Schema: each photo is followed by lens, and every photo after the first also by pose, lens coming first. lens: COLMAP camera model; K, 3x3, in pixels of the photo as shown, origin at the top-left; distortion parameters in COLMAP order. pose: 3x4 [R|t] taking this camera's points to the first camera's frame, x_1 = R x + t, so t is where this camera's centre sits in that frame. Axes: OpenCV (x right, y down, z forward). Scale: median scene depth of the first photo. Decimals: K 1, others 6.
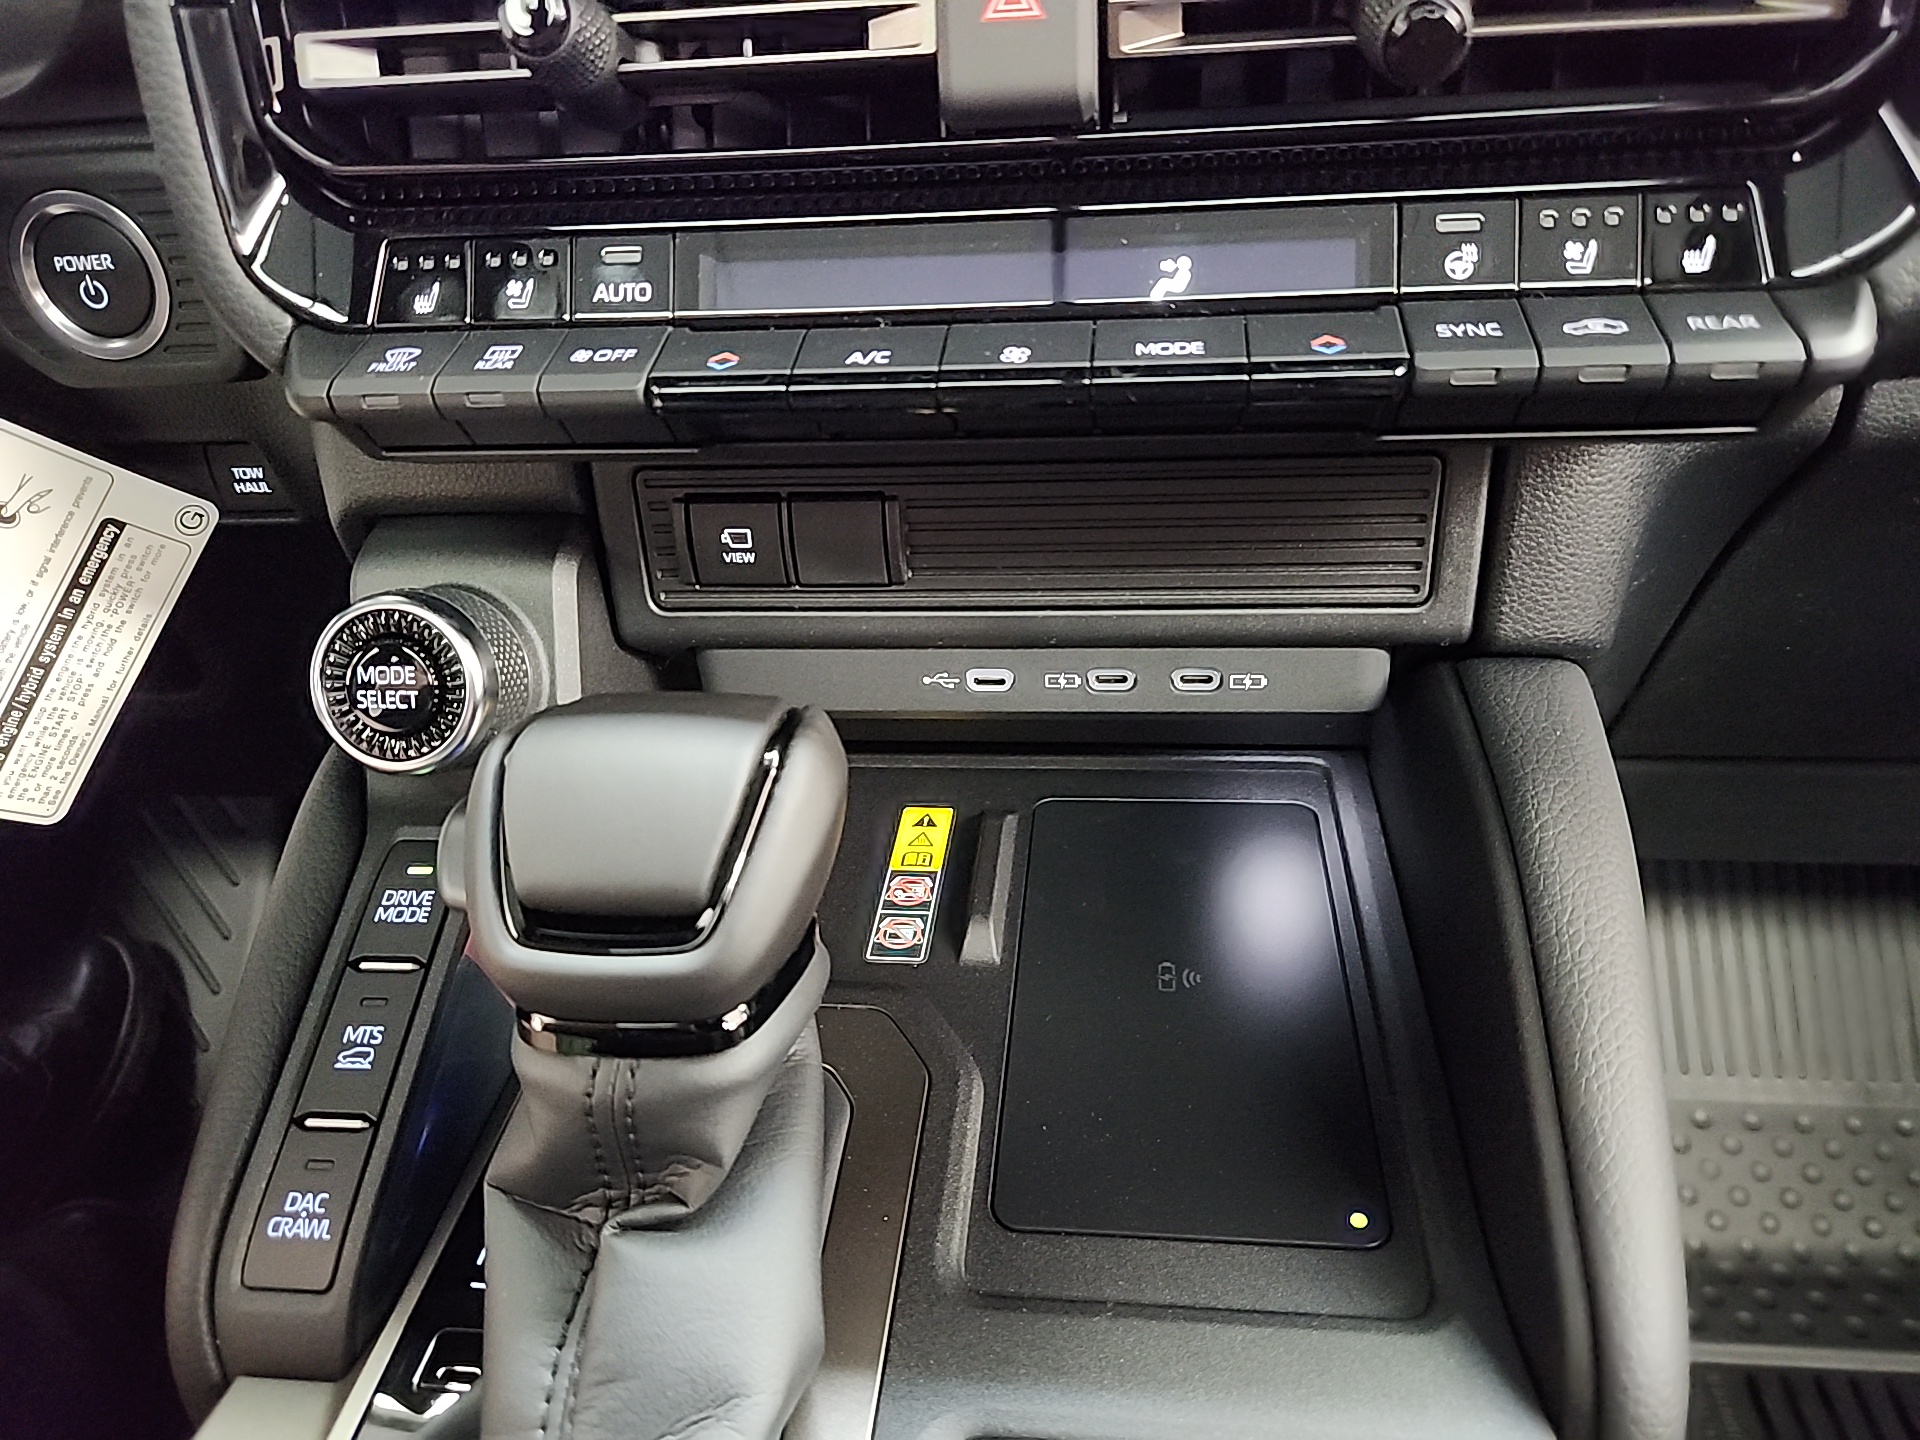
lens RADIAL K [[1370.4, 0, 959.7], [0, 1370.4, 714.4], [0, 0, 1]] dist [0.075281, -0.072823]
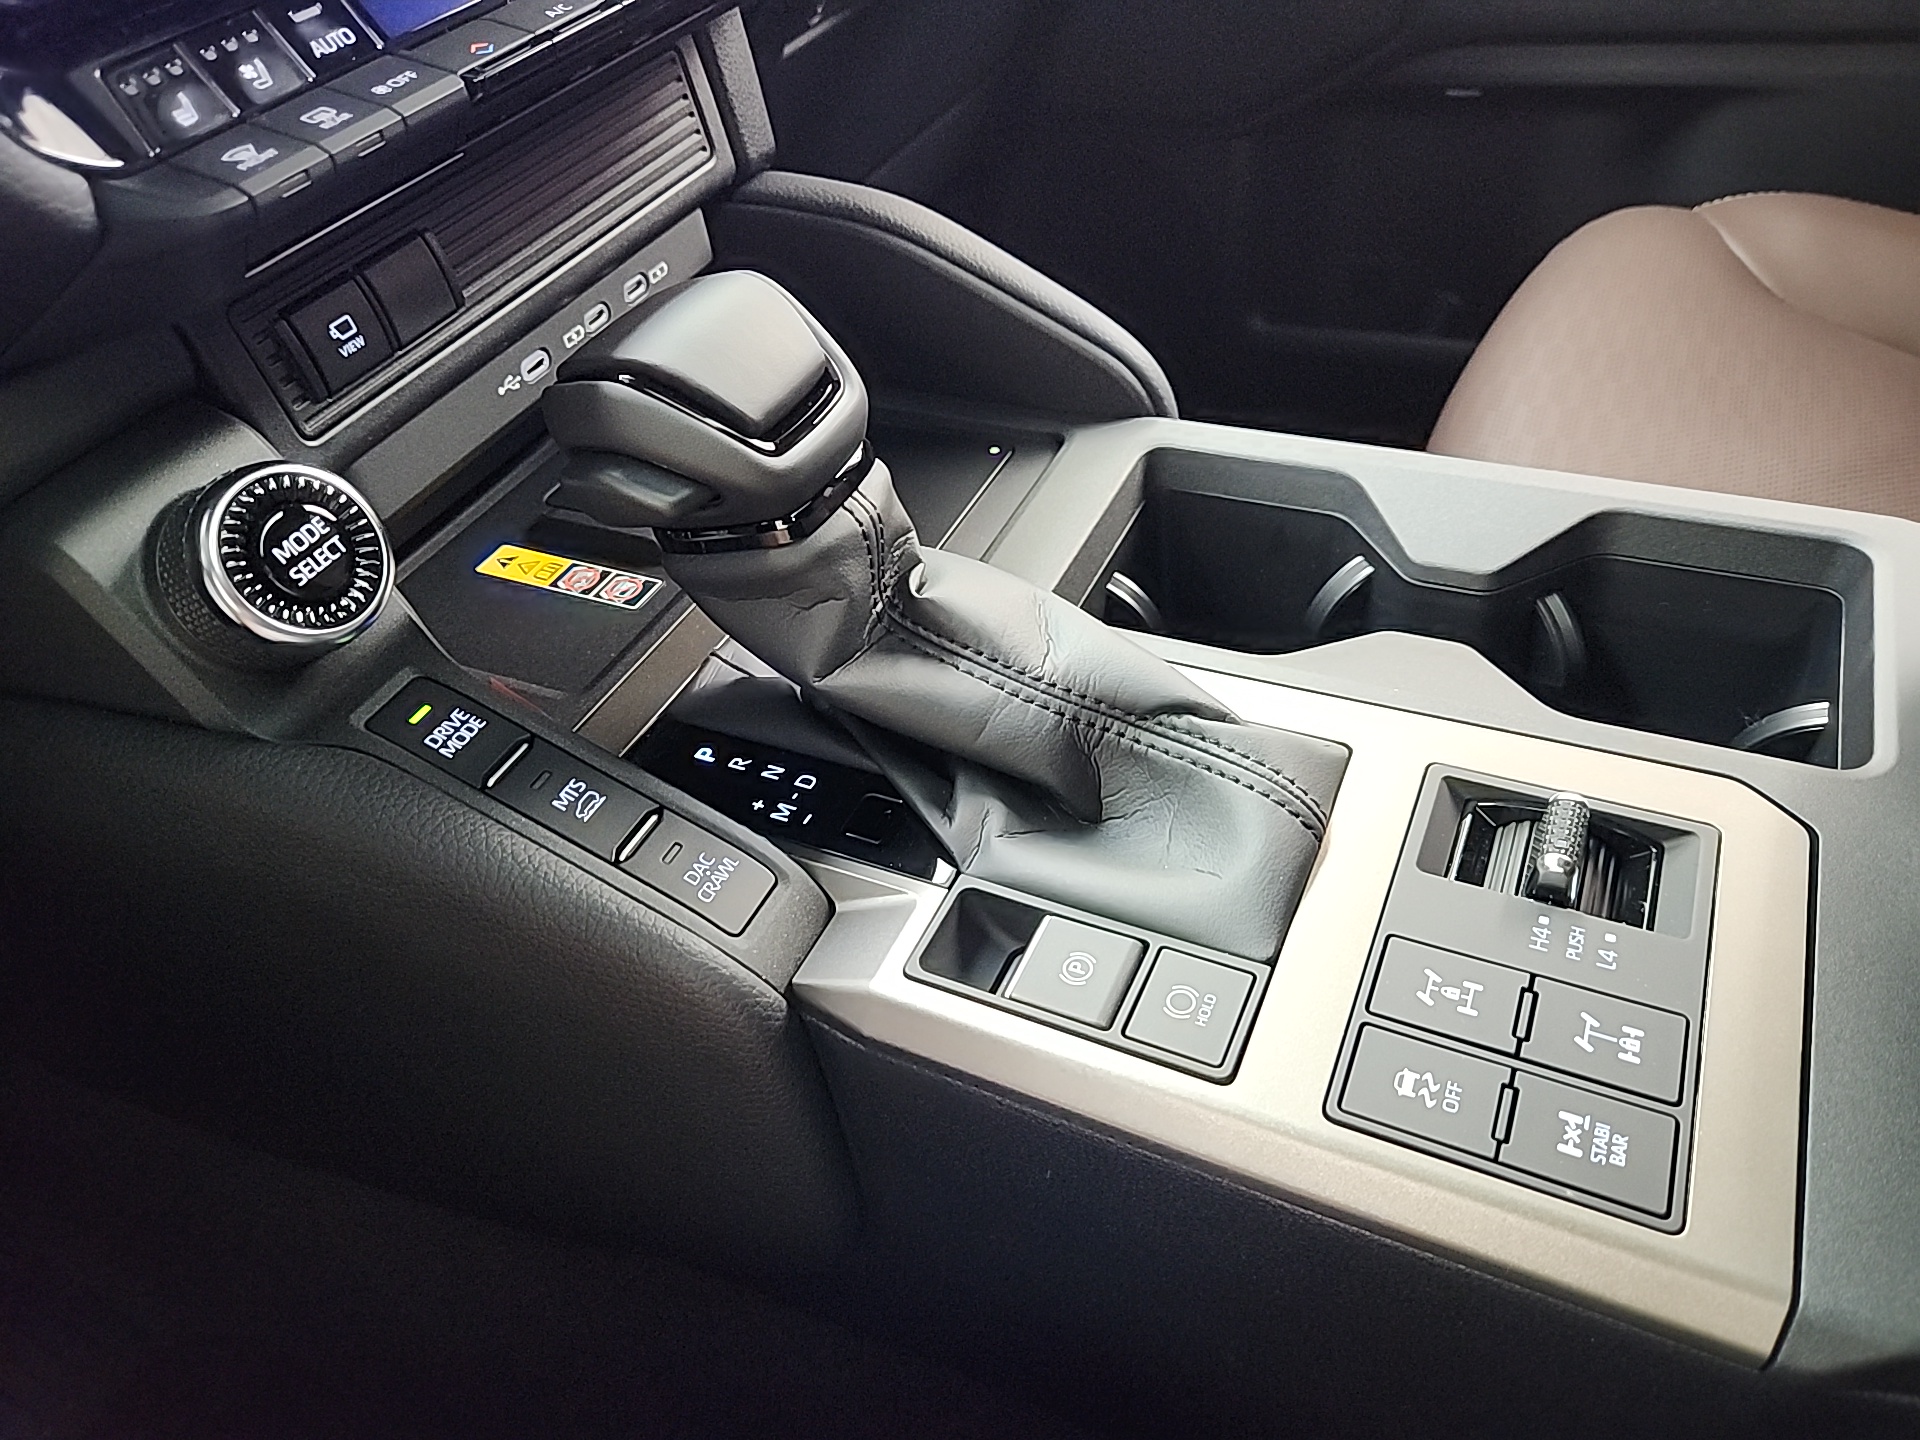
lens RADIAL K [[1331.2, 0, 962.6], [0, 1331.2, 723.4], [0, 0, 1]] dist [0.030591, -0.068175]
pose [[0.346531, -0.626652, 0.698014, -0.894436], [0.582471, 0.727030, 0.363531, -0.004846], [-0.735284, 0.280598, 0.616945, 0.115856]]
